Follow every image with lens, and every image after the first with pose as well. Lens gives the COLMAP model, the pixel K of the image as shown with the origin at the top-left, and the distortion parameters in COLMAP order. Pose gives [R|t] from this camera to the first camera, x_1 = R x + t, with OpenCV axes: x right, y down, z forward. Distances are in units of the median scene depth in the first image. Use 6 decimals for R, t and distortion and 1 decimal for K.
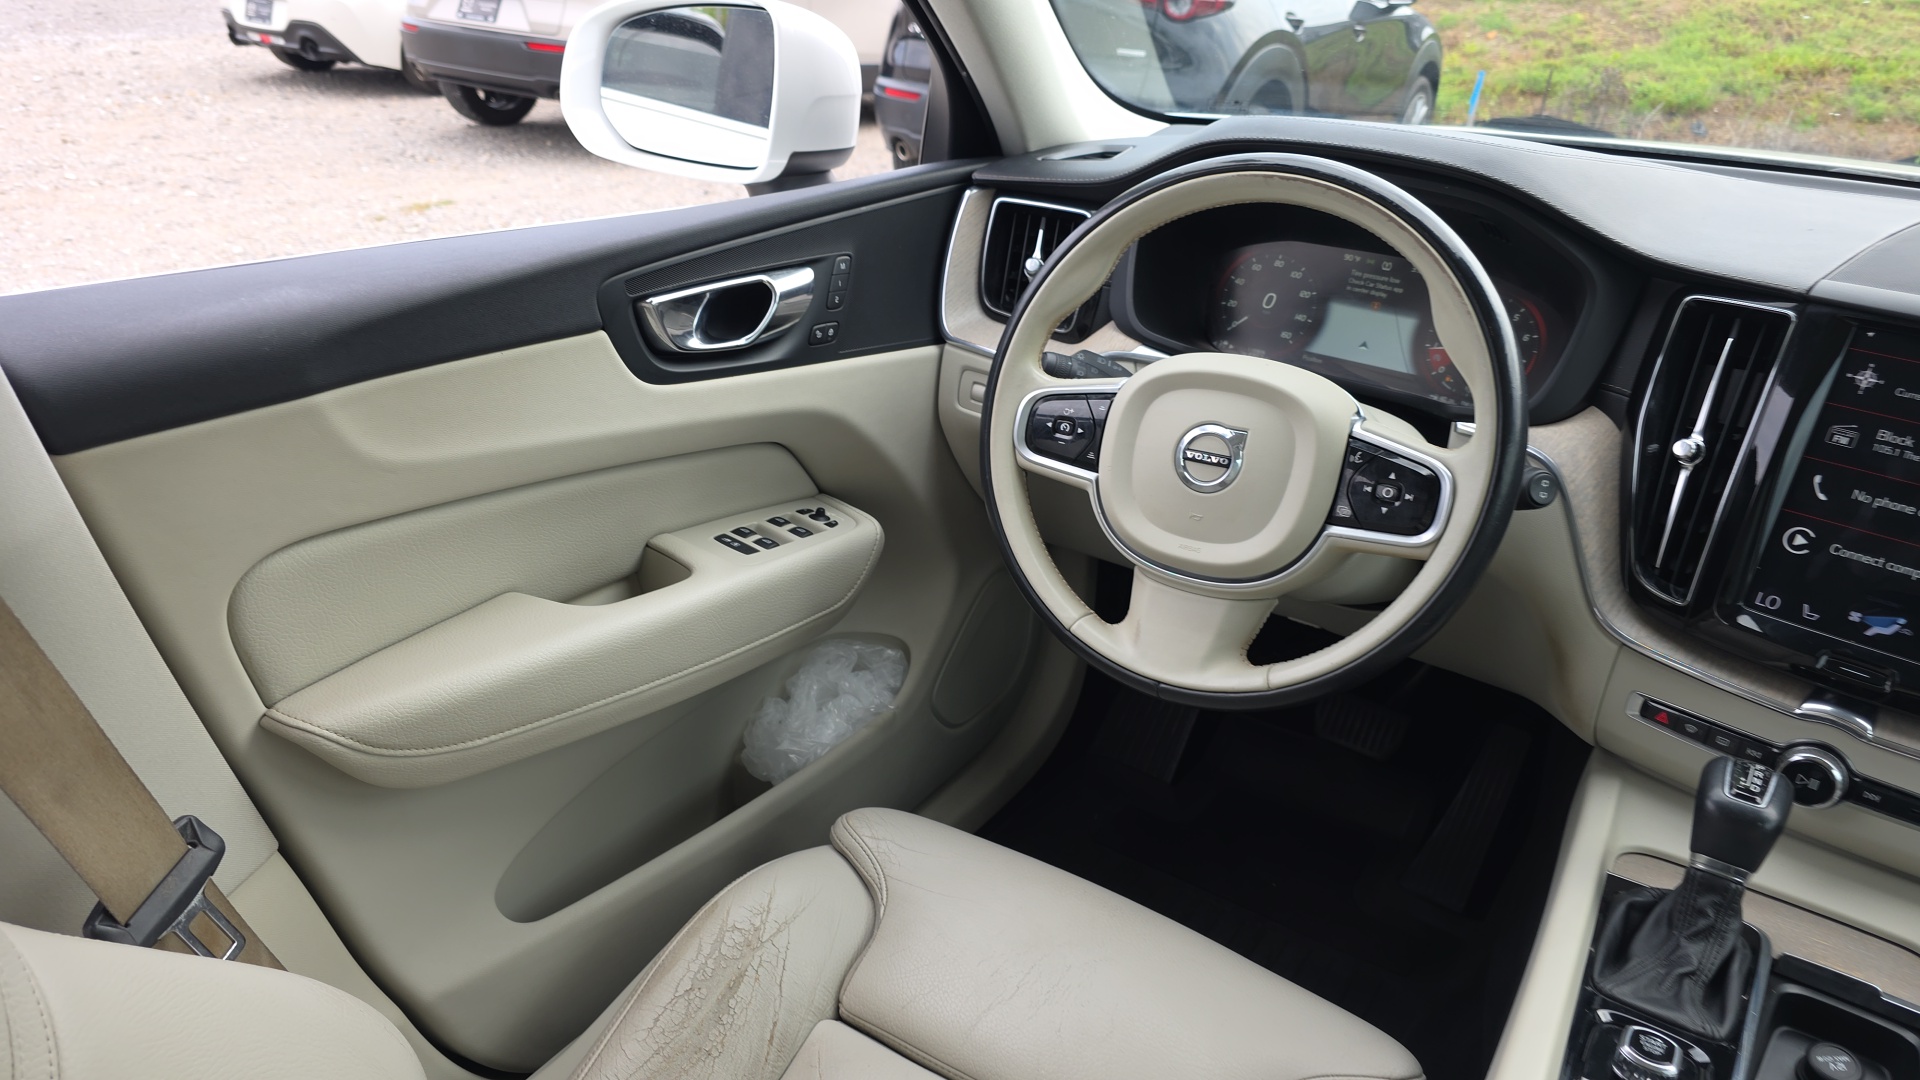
lens RADIAL K [[1291.2, 0, 958.0], [0, 1291.2, 566.9], [0, 0, 1]] dist [0.043281, -0.047076]
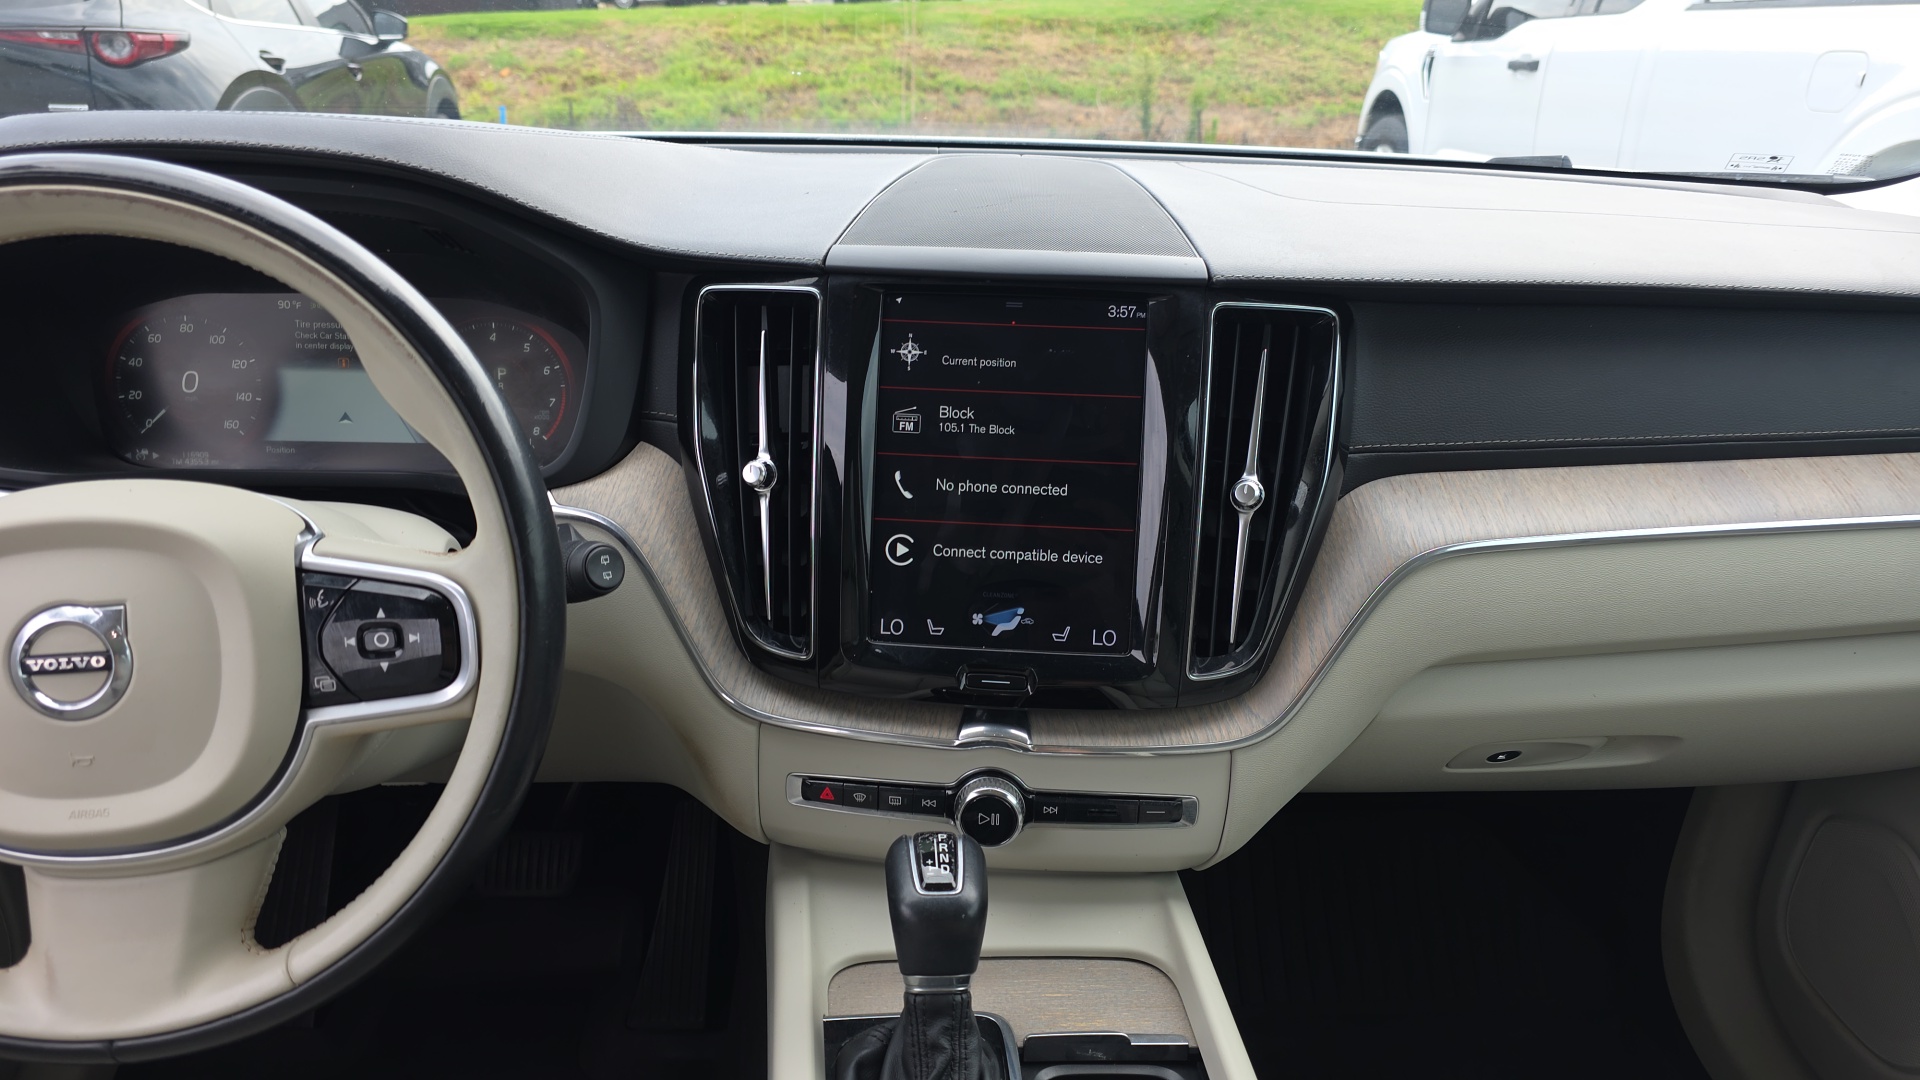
lens RADIAL K [[1290.7, 0, 938.2], [0, 1290.7, 563.3], [0, 0, 1]] dist [0.086098, -0.122461]
pose [[0.789272, -0.264081, 0.554357, 0.169024], [0.282724, 0.957698, 0.053690, -0.042967], [-0.545085, 0.114354, 0.830545, 0.249532]]
